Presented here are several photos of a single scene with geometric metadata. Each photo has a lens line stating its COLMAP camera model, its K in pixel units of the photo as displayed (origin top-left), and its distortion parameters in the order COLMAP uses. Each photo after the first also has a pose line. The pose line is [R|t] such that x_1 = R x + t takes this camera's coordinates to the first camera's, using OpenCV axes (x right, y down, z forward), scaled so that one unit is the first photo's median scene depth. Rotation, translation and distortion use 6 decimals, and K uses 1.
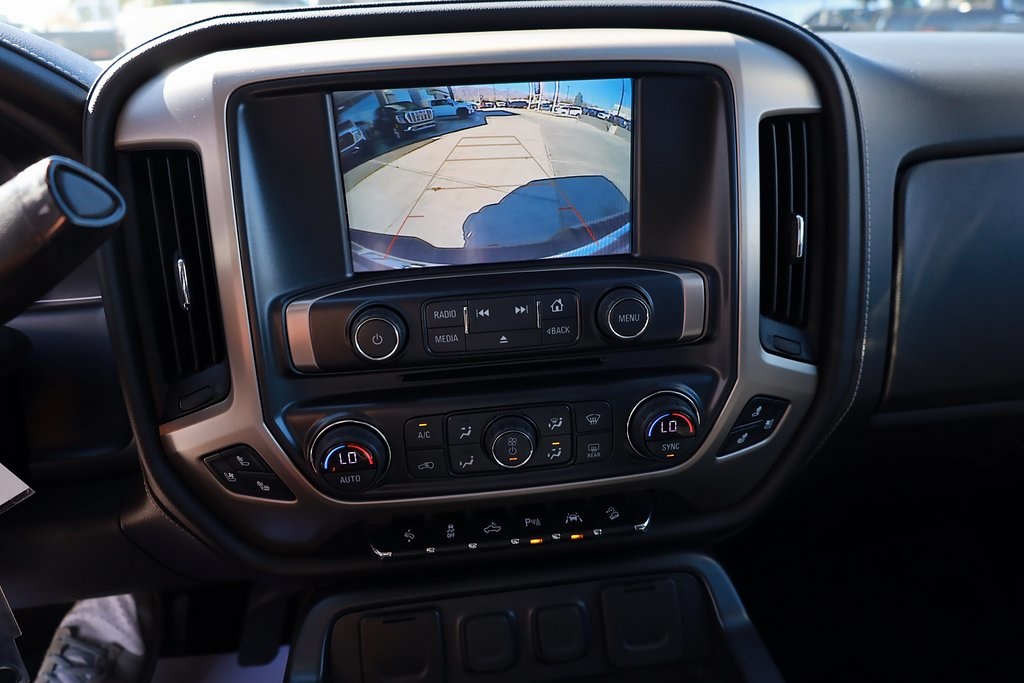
lens RADIAL K [[709.4, 0, 512.0], [0, 709.4, 341.5], [0, 0, 1]] dist [-0.009380, -0.003880]
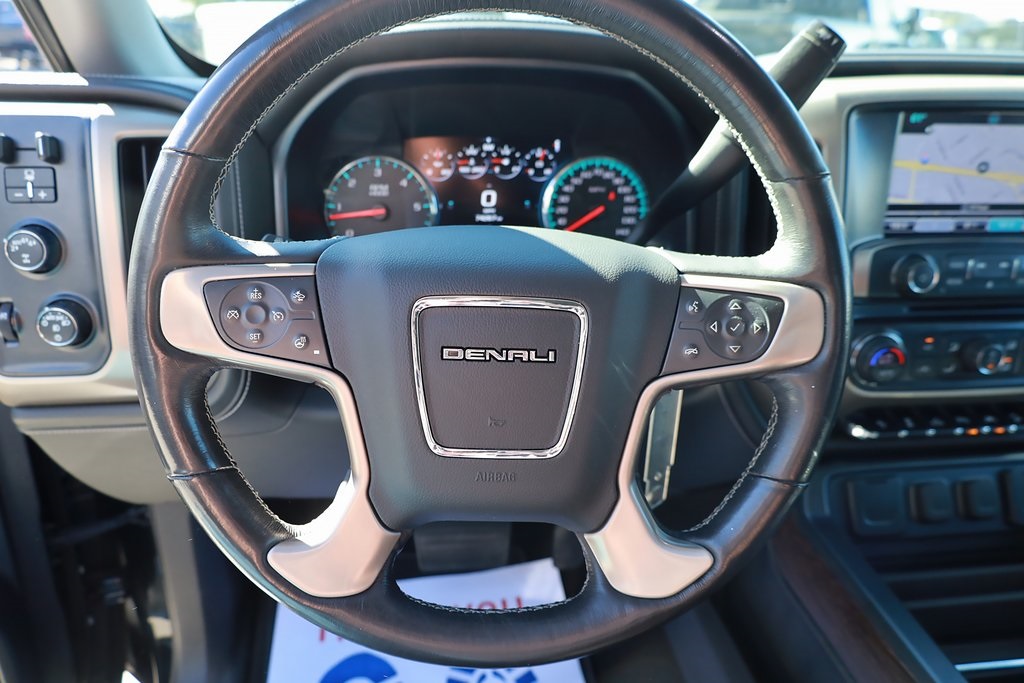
lens RADIAL K [[697.0, 0, 522.7], [0, 697.0, 344.6], [0, 0, 1]] dist [-0.008472, -0.000051]
pose [[0.998525, 0.054076, 0.004920, -0.939449], [-0.054044, 0.998518, -0.006378, 0.175301], [-0.005257, 0.006103, 0.999968, -0.420629]]
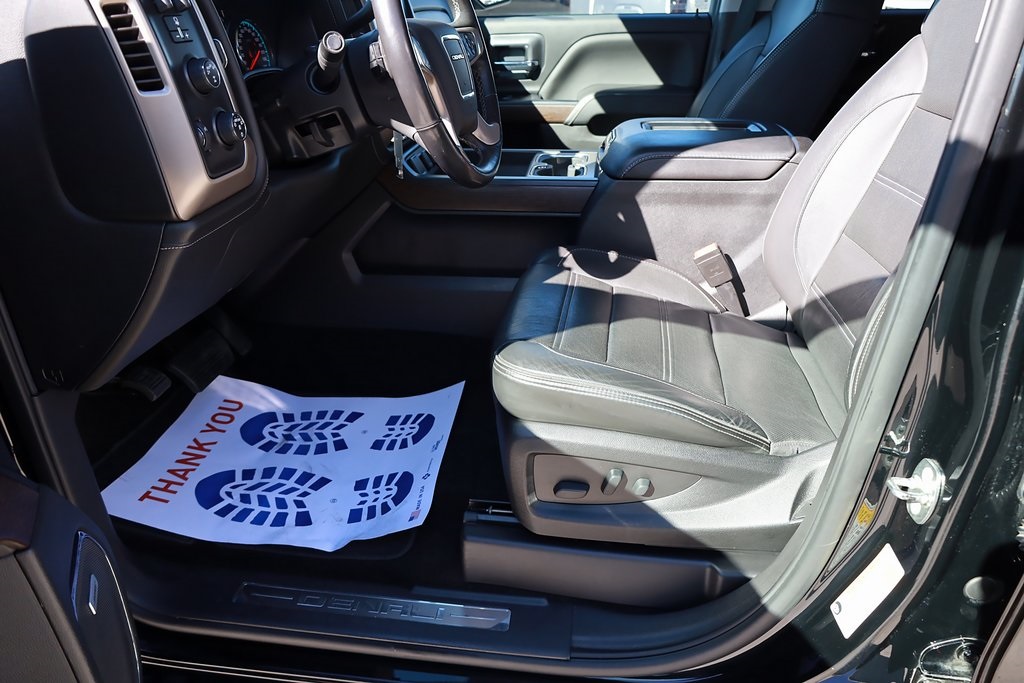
lens RADIAL K [[700.7, 0, 529.3], [0, 700.7, 345.2], [0, 0, 1]] dist [-0.036009, 0.000319]
pose [[0.226362, -0.401940, 0.887245, -3.311516], [0.380330, 0.875053, 0.299383, 0.412720], [-0.896721, 0.269677, 0.350949, -0.323863]]
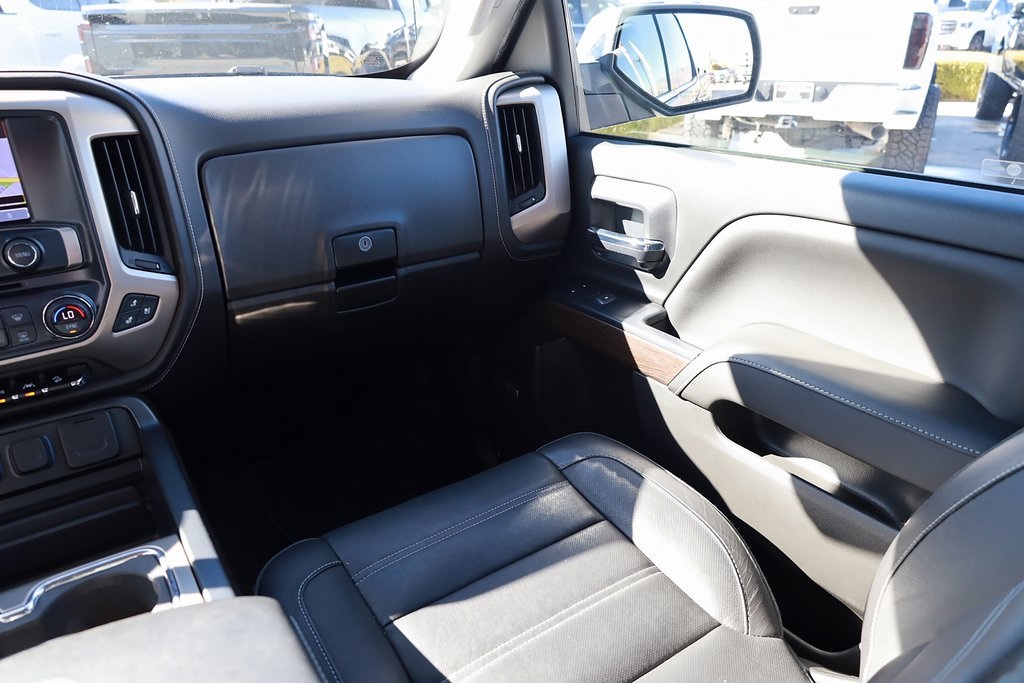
lens RADIAL K [[699.7, 0, 493.6], [0, 699.7, 342.8], [0, 0, 1]] dist [-0.002025, -0.000166]
pose [[0.889465, -0.165172, 0.426111, 0.405611], [0.166563, 0.985434, 0.034295, 0.301507], [-0.425569, 0.040471, 0.904020, -1.011767]]
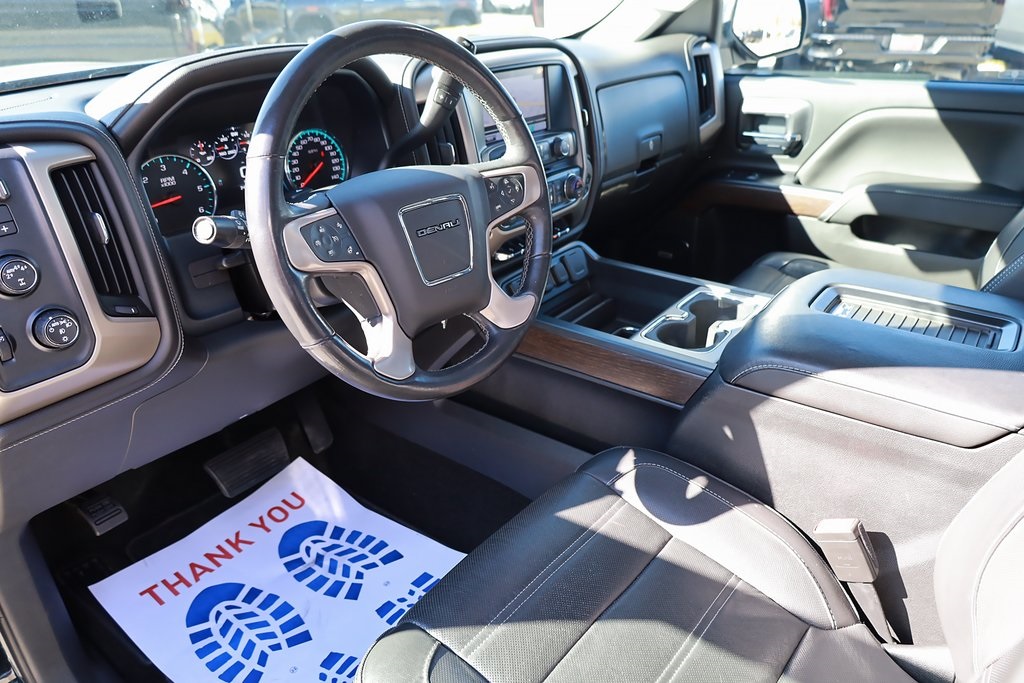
lens RADIAL K [[709.4, 0, 512.0], [0, 709.4, 341.5], [0, 0, 1]] dist [-0.009380, -0.003880]
pose [[0.699108, -0.295859, 0.650934, -2.044073], [0.277140, 0.951334, 0.134745, 0.264500], [-0.659122, 0.086199, 0.747080, -0.946622]]
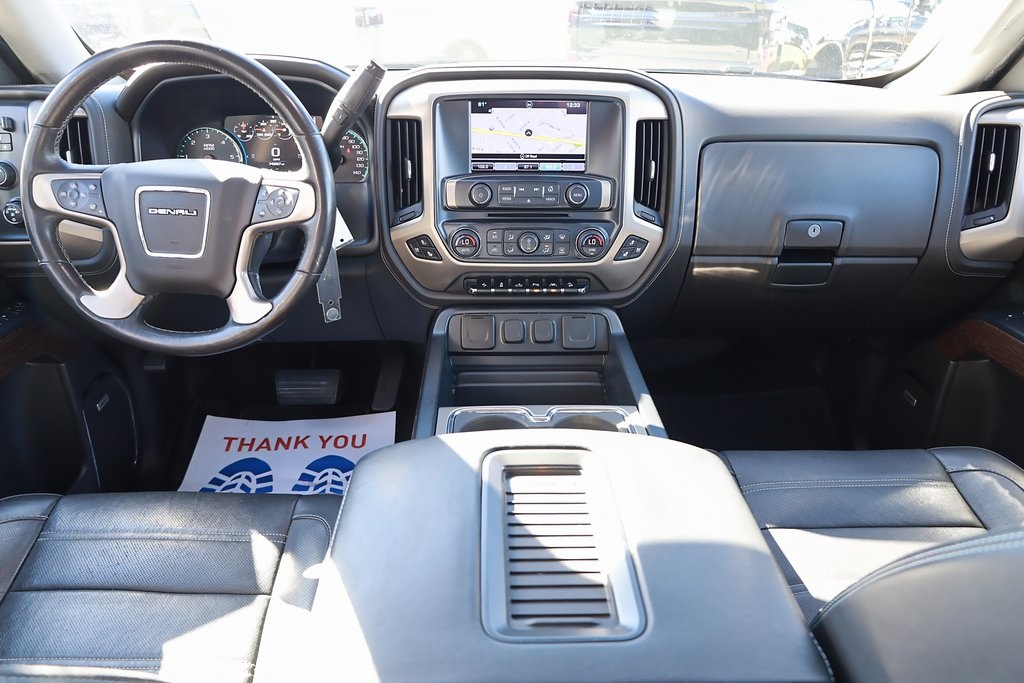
lens RADIAL K [[690.2, 0, 517.5], [0, 690.2, 344.2], [0, 0, 1]] dist [-0.040936, 0.032374]
pose [[0.995742, 0.076823, -0.050949, 0.109330], [-0.074943, 0.996469, 0.037852, 0.404130], [0.053677, -0.033872, 0.997984, -1.440771]]
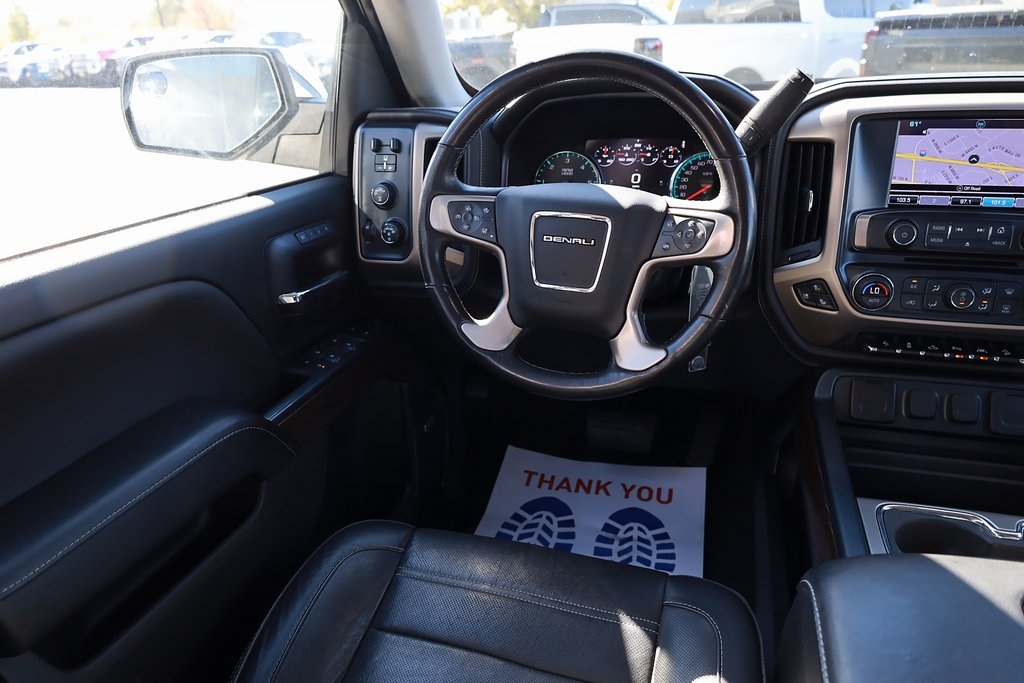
lens RADIAL K [[697.0, 0, 522.7], [0, 697.0, 344.6], [0, 0, 1]] dist [-0.008472, -0.000051]
pose [[0.916139, 0.160050, -0.367522, -0.384271], [-0.160166, 0.986622, 0.030405, 0.406569], [0.367472, 0.031009, 0.929518, -1.253317]]
